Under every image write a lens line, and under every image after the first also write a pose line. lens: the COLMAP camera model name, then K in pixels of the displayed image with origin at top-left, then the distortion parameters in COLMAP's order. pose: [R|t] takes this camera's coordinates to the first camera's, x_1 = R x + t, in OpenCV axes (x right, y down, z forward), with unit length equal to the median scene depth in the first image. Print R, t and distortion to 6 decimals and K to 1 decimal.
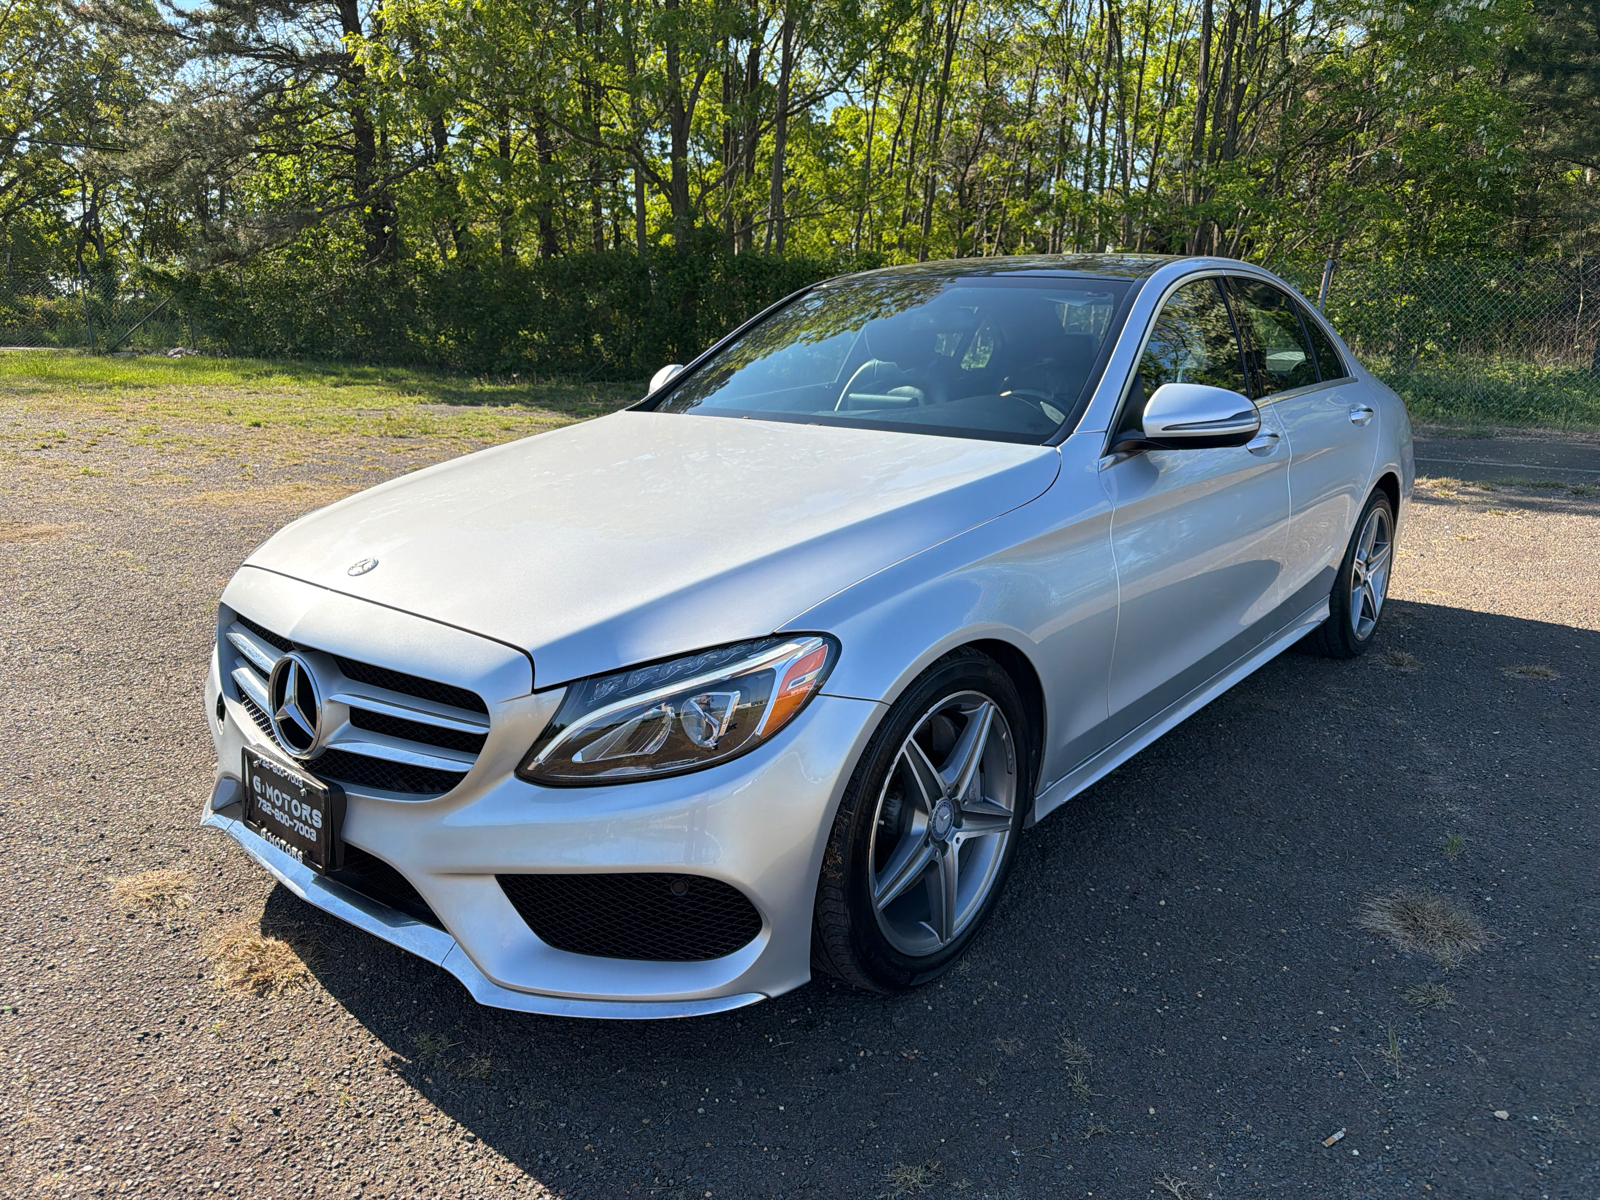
lens RADIAL K [[1385.4, 0, 800.0], [0, 1385.4, 600.0], [0, 0, 1]] dist [-0.020100, 0.046474]
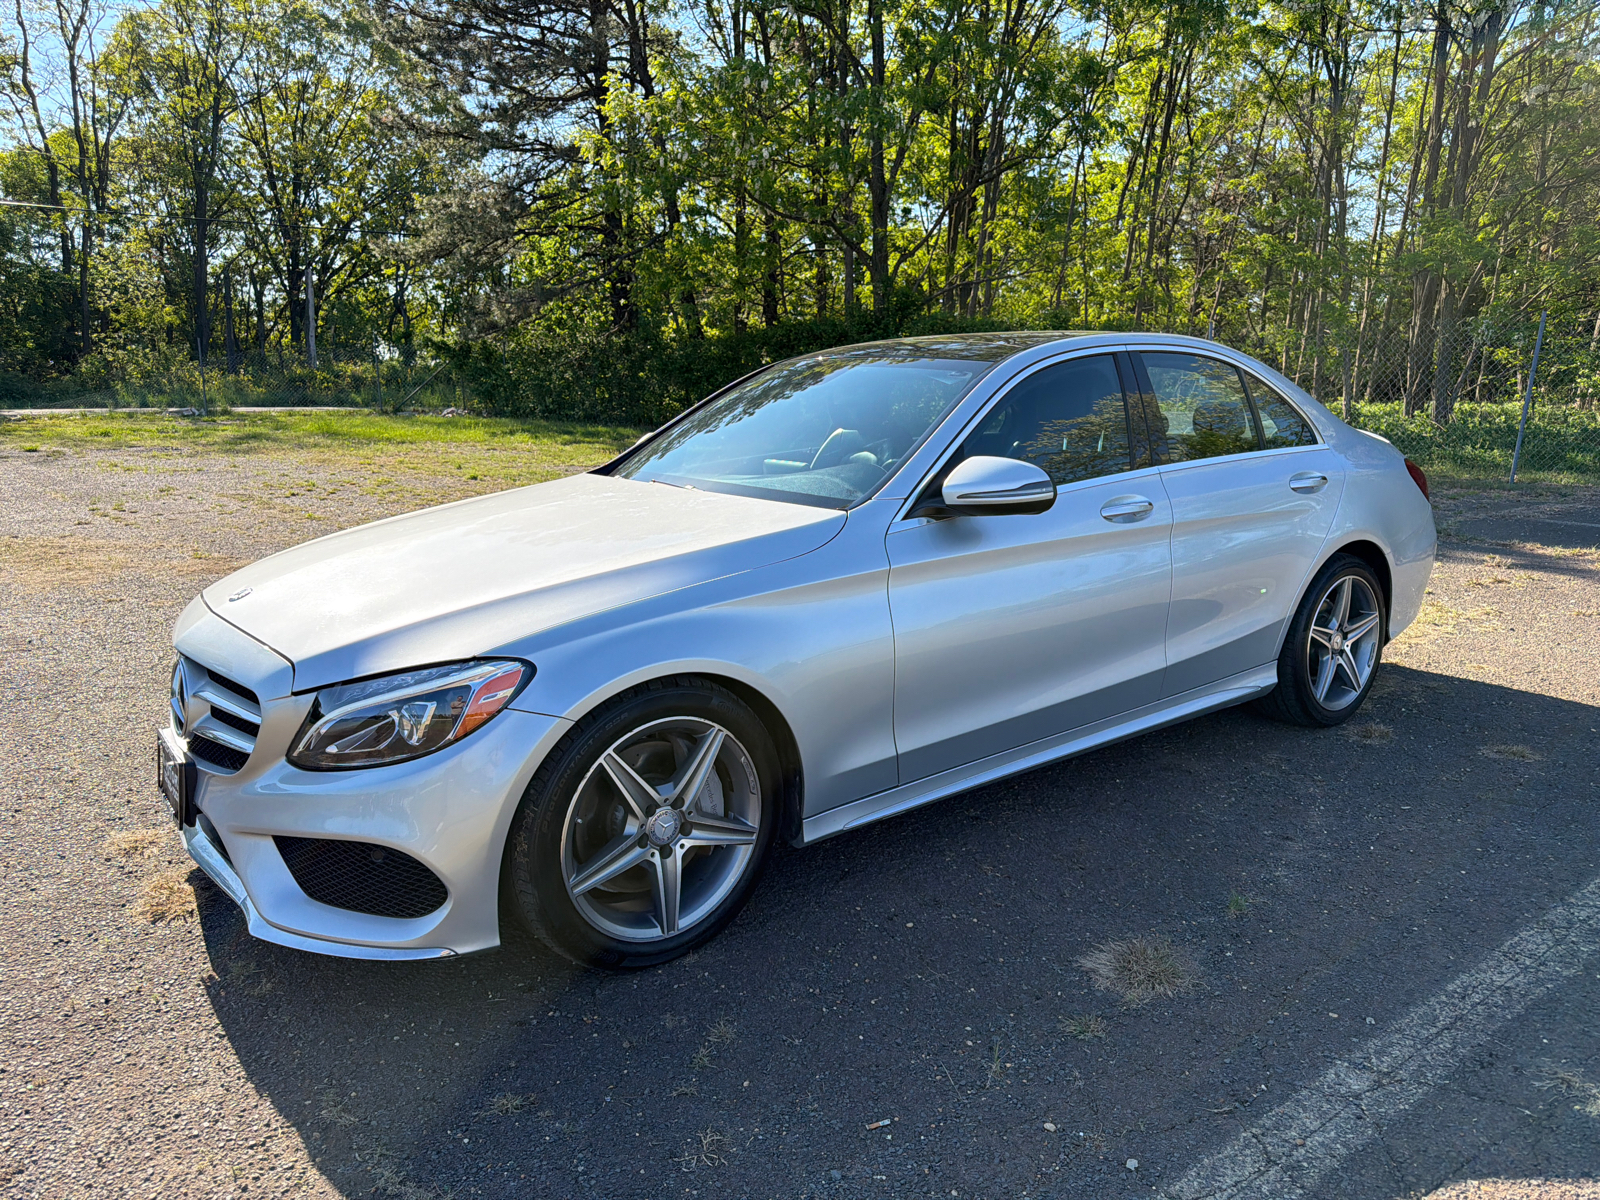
lens RADIAL K [[1394.8, 0, 800.0], [0, 1394.8, 600.0], [0, 0, 1]] dist [0.091897, -0.244566]
pose [[0.967050, 0.035816, -0.252055, 0.148344], [-0.046020, 0.998337, -0.034706, 0.000857], [0.250393, 0.045162, 0.967090, -0.037133]]
